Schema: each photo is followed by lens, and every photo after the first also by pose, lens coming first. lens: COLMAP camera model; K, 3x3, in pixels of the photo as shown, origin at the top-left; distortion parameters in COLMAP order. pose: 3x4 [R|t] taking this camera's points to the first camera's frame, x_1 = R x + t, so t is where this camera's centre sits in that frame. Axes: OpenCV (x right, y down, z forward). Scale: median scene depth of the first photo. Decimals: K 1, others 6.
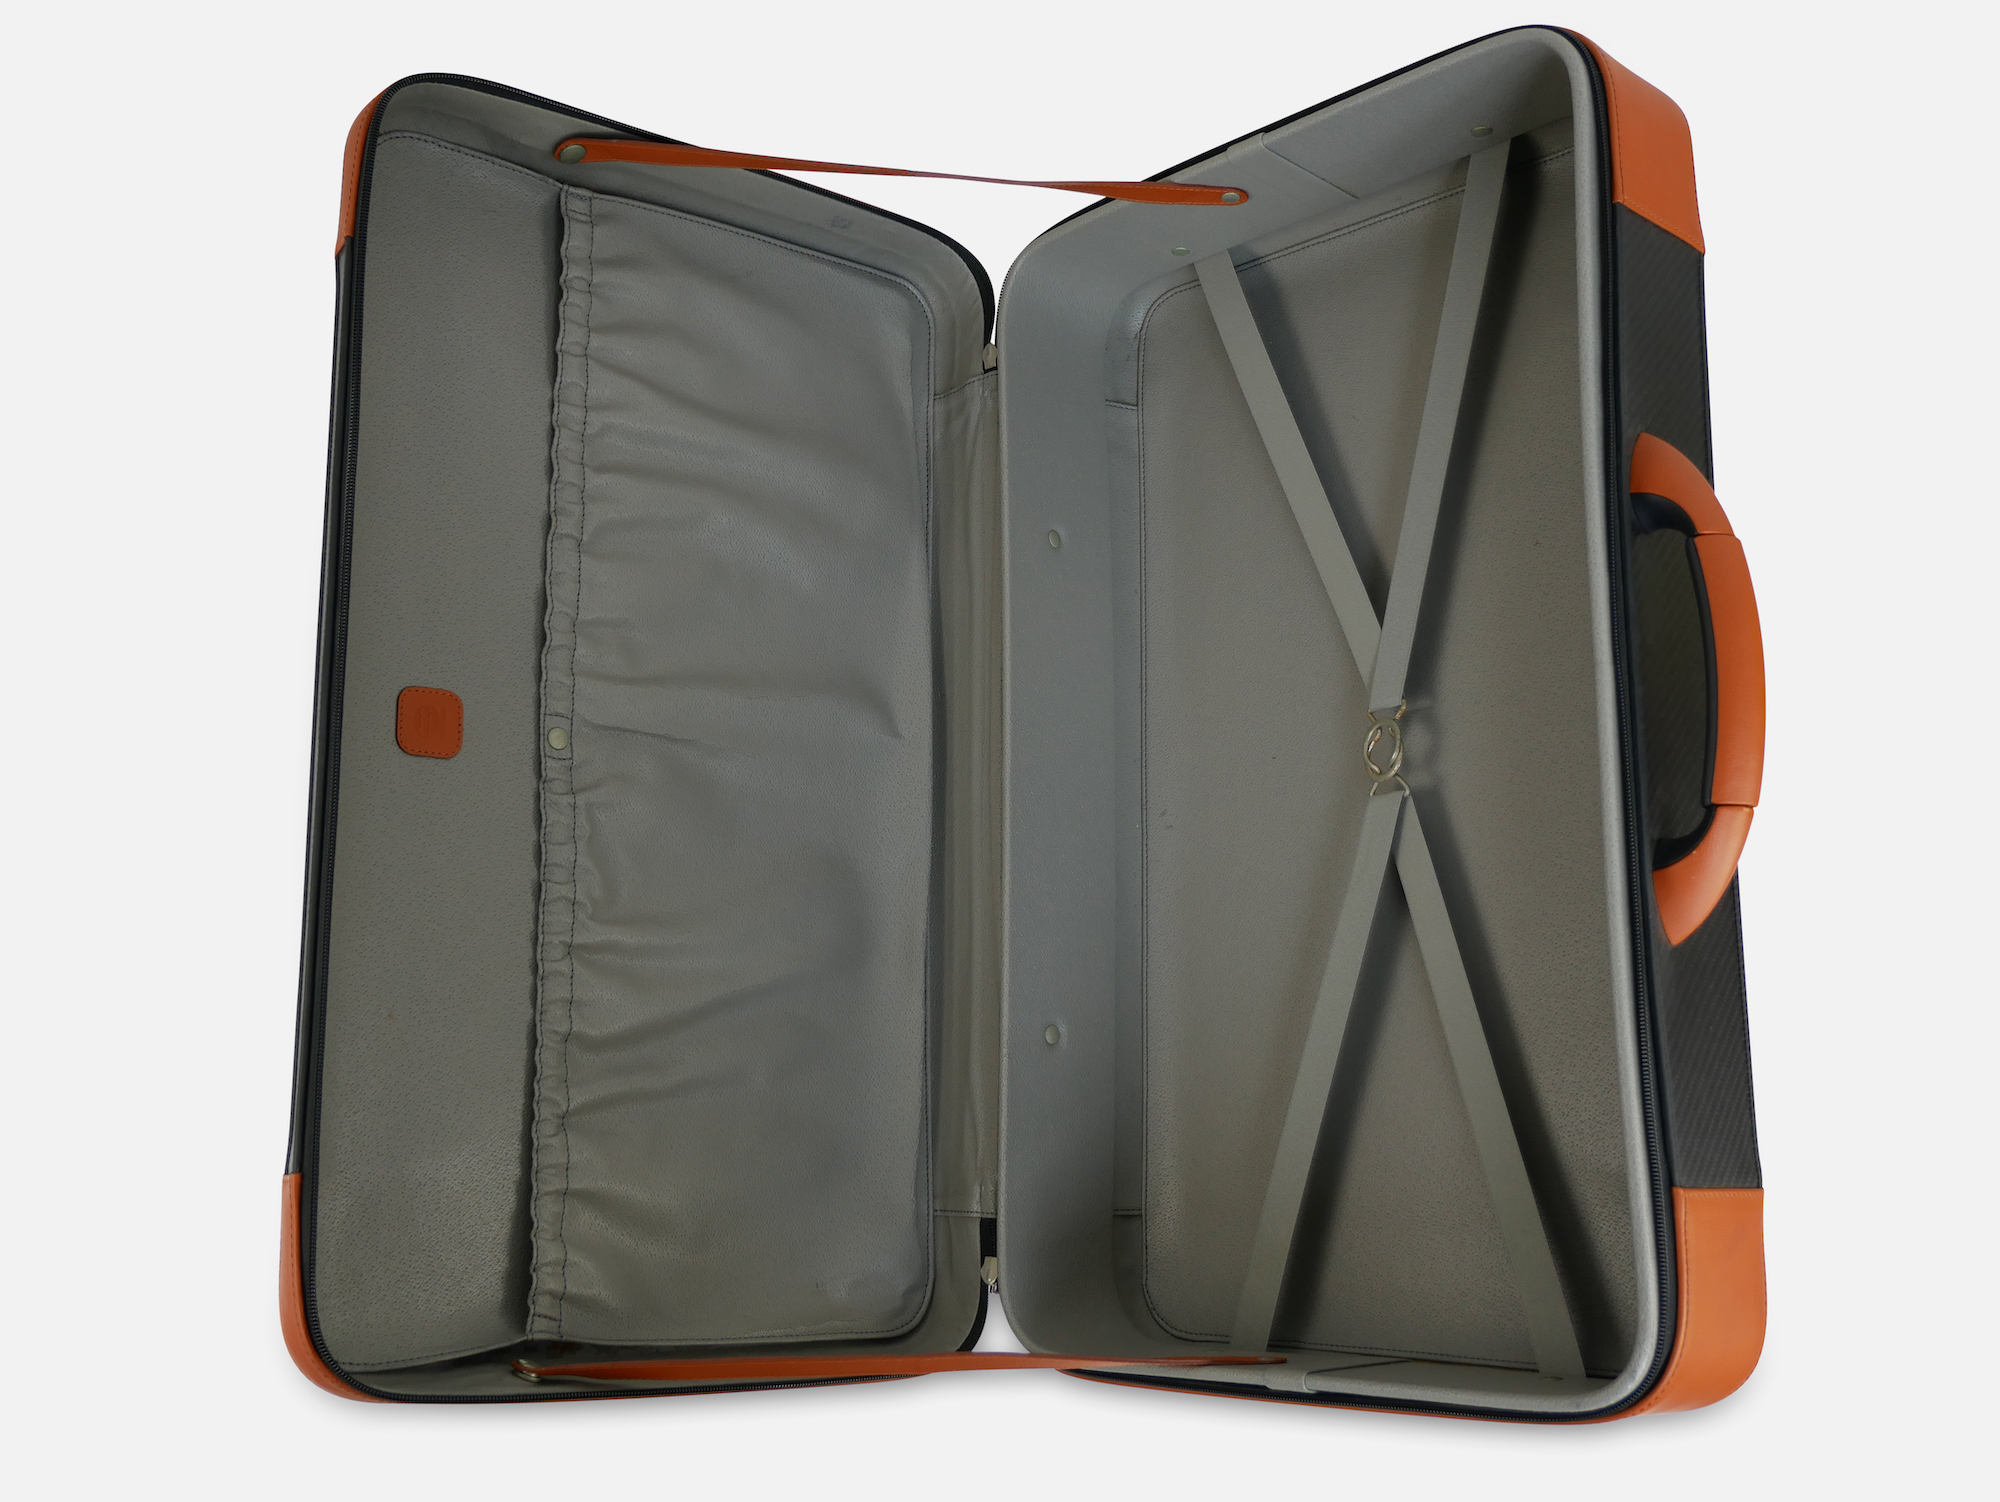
lens RADIAL K [[2083.0, 0, 1011.1], [0, 2083.0, 745.3], [0, 0, 1]] dist [0.093777, 0.000000]
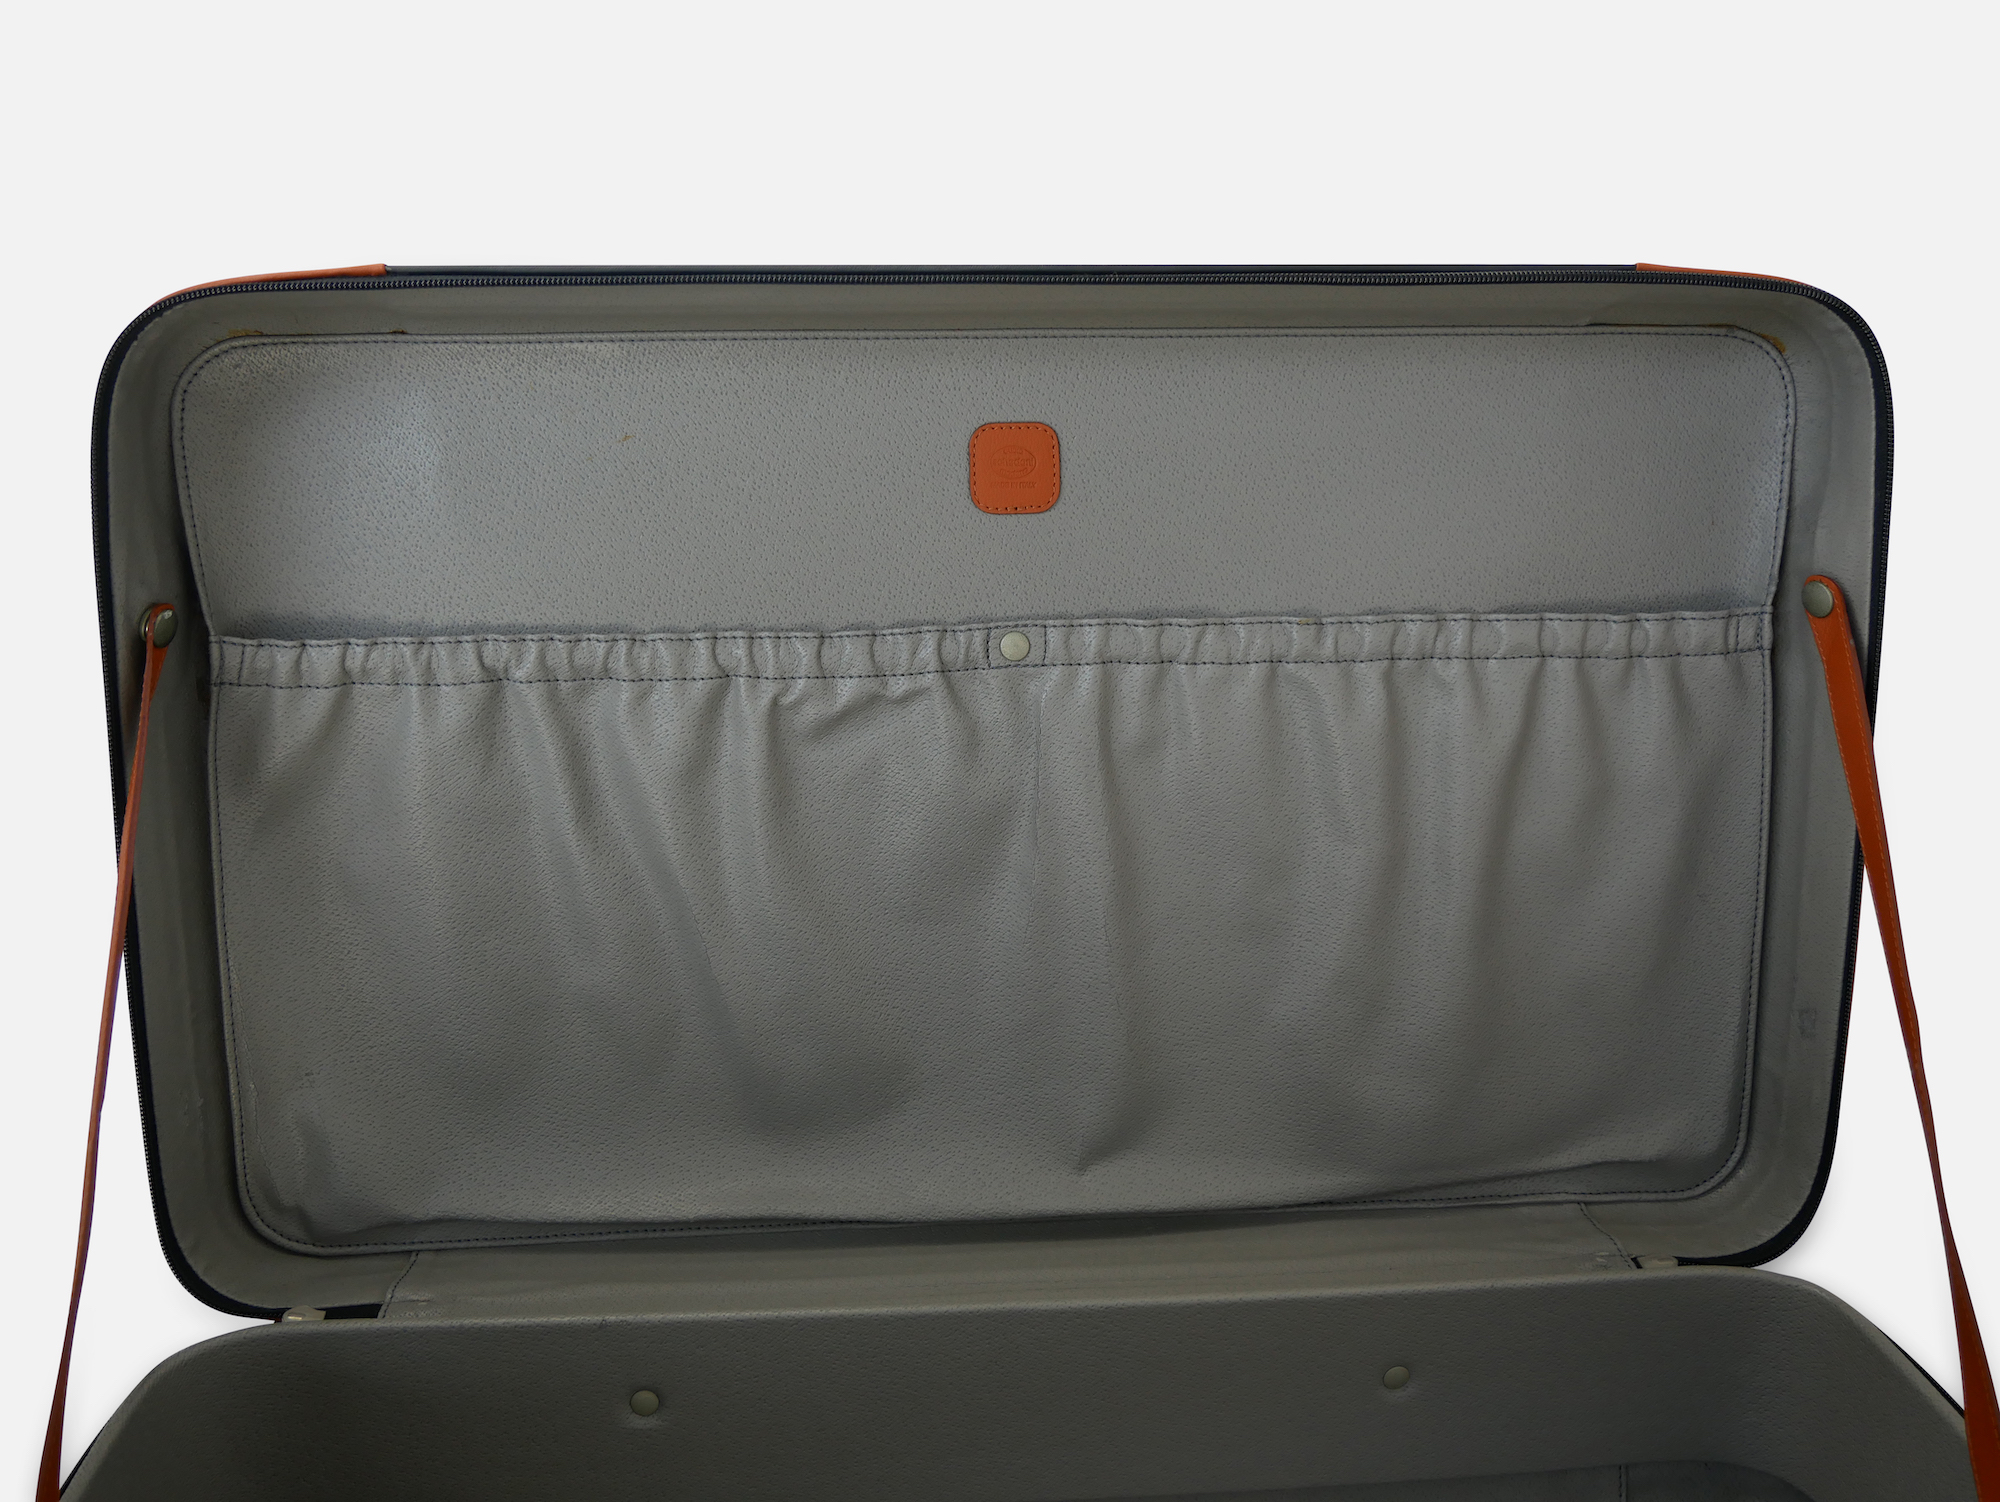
lens RADIAL K [[1857.0, 0, 991.9], [0, 1857.0, 749.4], [0, 0, 1]] dist [0.001468, 0.000000]
pose [[0.048779, 0.891895, -0.449603, 0.106849], [-0.990216, 0.102105, 0.095116, -0.050995], [0.130740, 0.440565, 0.888150, 0.393947]]
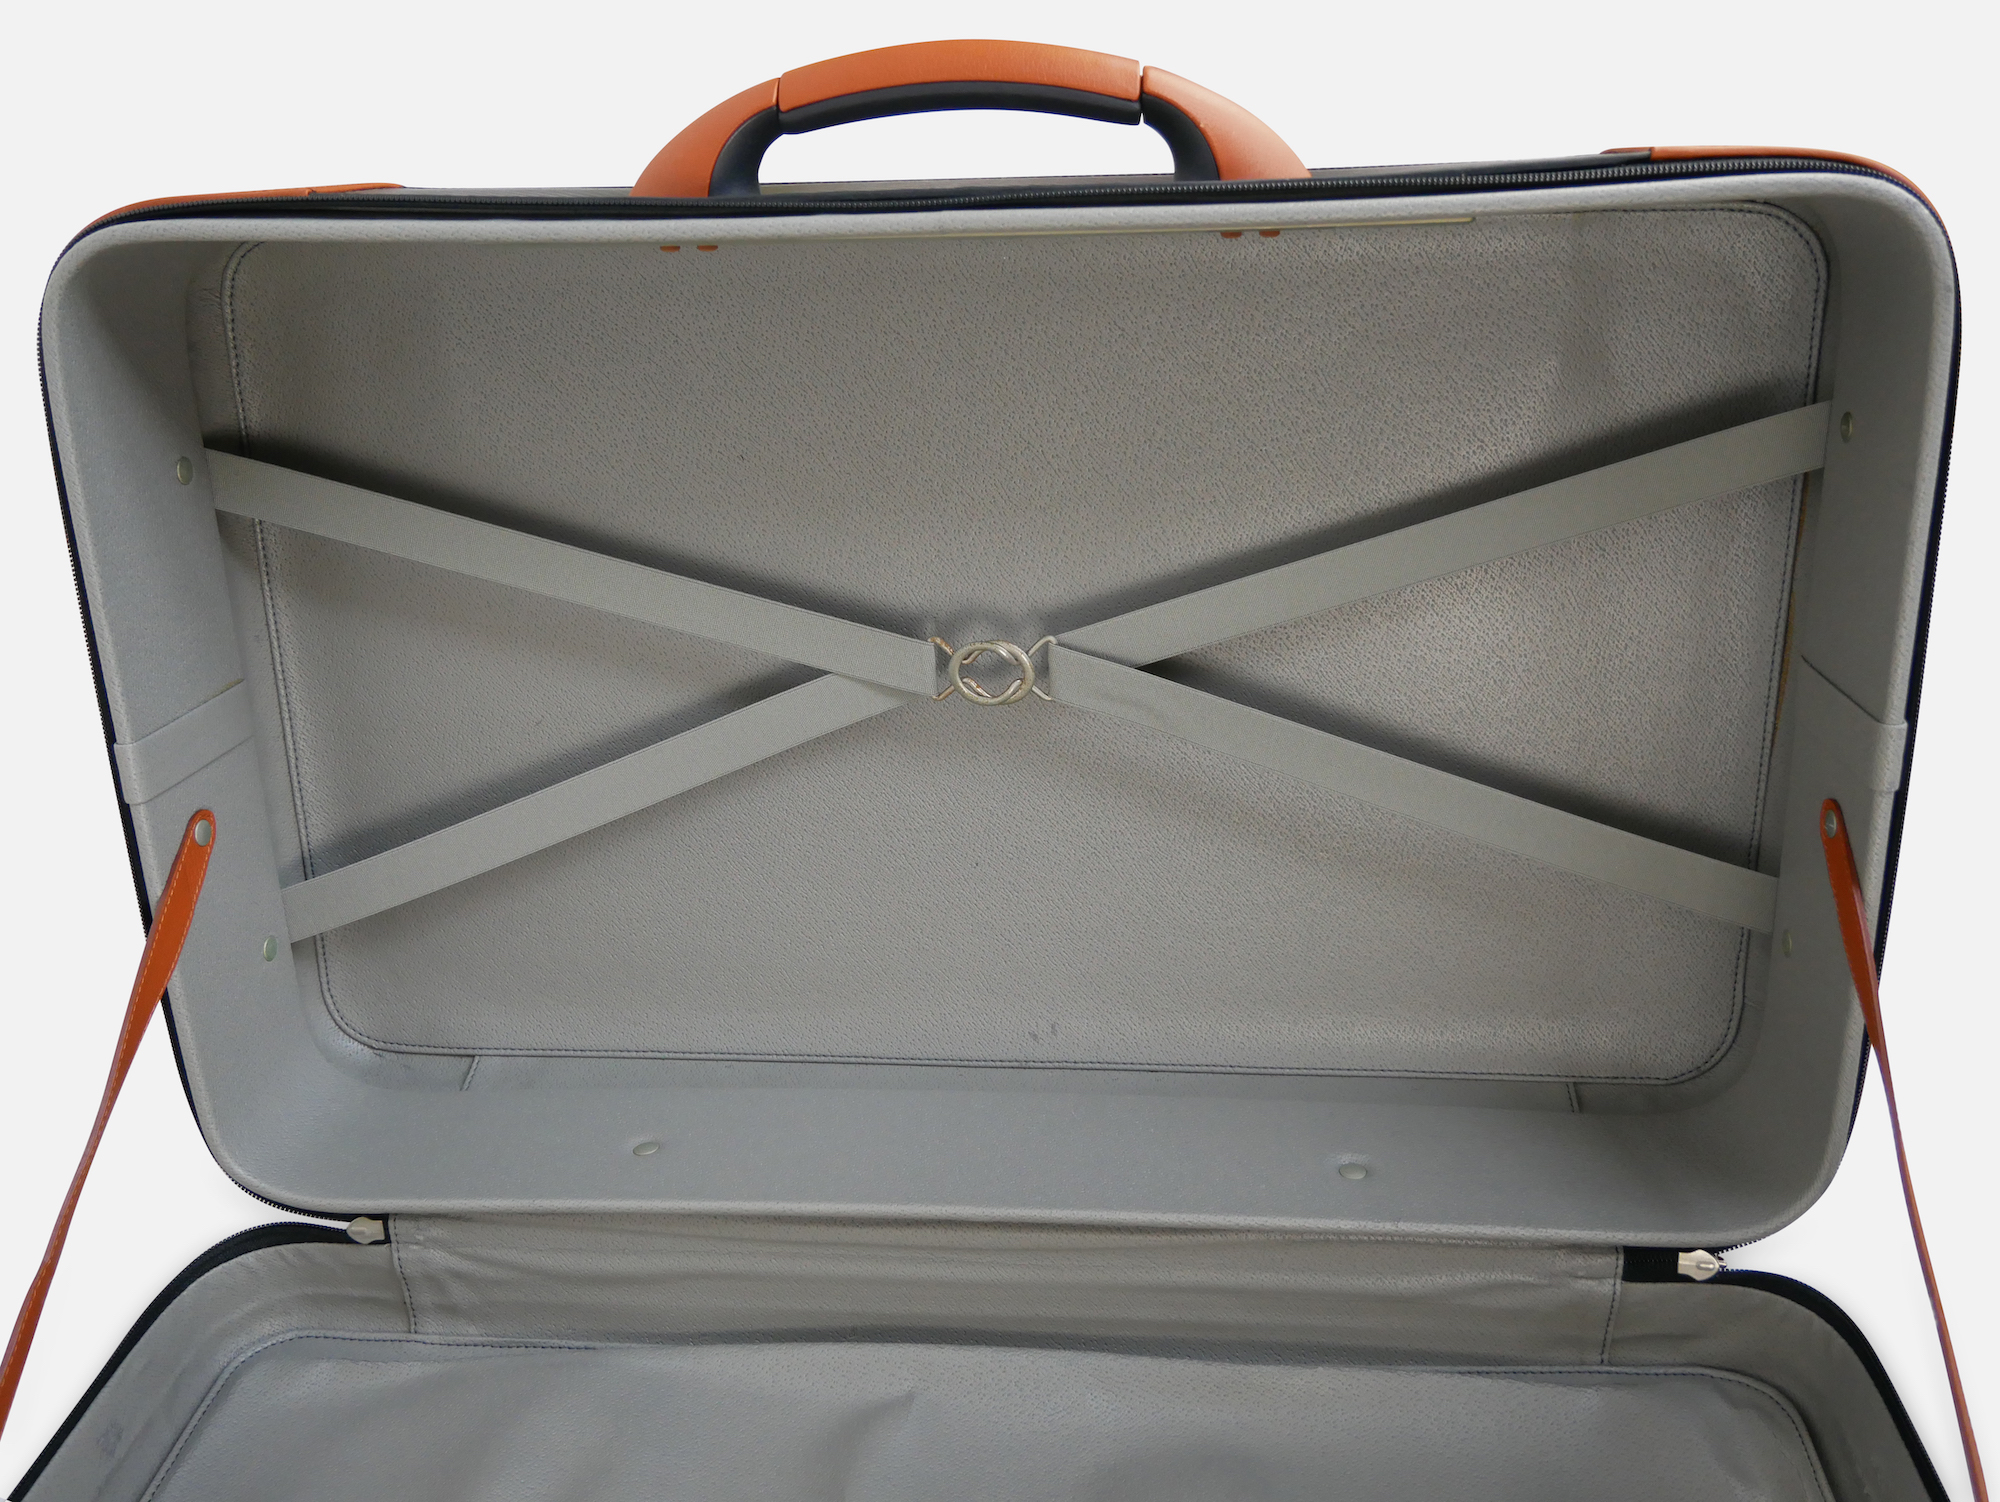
lens RADIAL K [[1857.0, 0, 1008.5], [0, 1857.0, 749.8], [0, 0, 1]] dist [0.001468, 0.000000]
pose [[0.043858, -0.903184, 0.427008, -0.126991], [0.993632, 0.083839, 0.075276, -0.037901], [-0.103788, 0.420987, 0.901109, 0.385816]]
